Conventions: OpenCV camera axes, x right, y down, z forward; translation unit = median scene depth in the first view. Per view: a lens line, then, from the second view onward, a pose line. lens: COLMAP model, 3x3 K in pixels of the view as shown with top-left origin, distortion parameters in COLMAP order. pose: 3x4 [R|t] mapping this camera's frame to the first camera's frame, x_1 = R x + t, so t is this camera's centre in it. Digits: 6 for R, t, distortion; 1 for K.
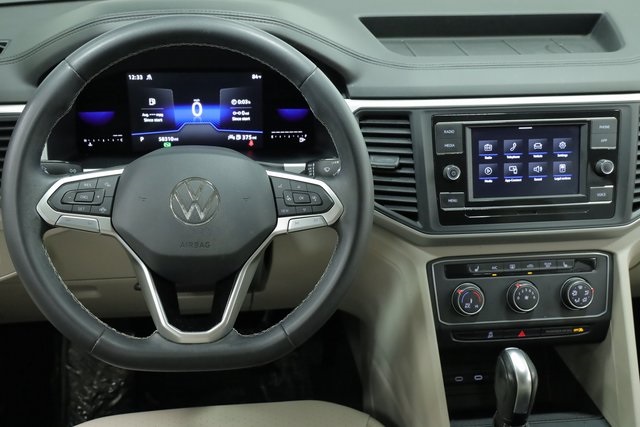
lens RADIAL K [[770.0, 0, 321.0], [0, 770.0, 215.2], [0, 0, 1]] dist [0.082532, 0.000000]
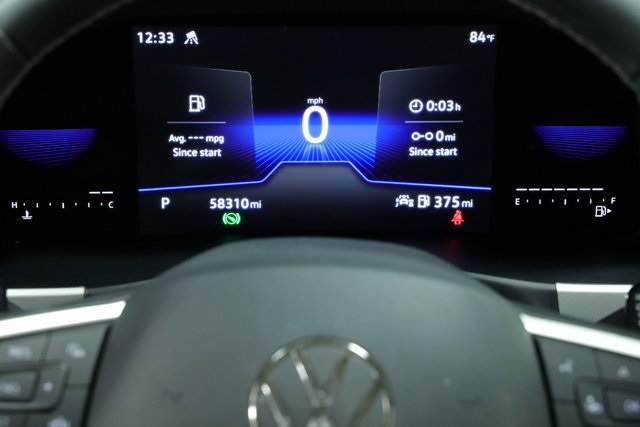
lens RADIAL K [[1851.6, 0, 322.4], [0, 1851.6, 214.3], [0, 0, 1]] dist [0.605793, 0.000000]
pose [[0.992361, 0.022353, -0.121327, -0.051494], [-0.029814, 0.997751, -0.060032, -0.043993], [0.119713, 0.063191, 0.990796, 0.136515]]
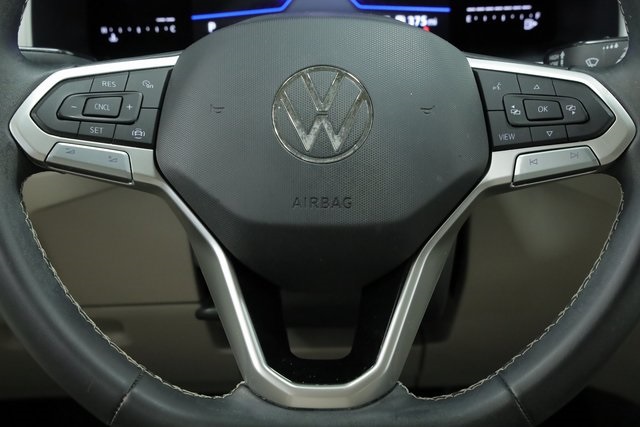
lens RADIAL K [[1405.7, 0, 321.9], [0, 1405.7, 211.7], [0, 0, 1]] dist [0.281815, 0.000000]
pose [[0.990290, -0.001872, -0.139002, -0.032670], [-0.004432, 0.998976, -0.045026, 0.067472], [0.138944, 0.045205, 0.989268, 0.102372]]
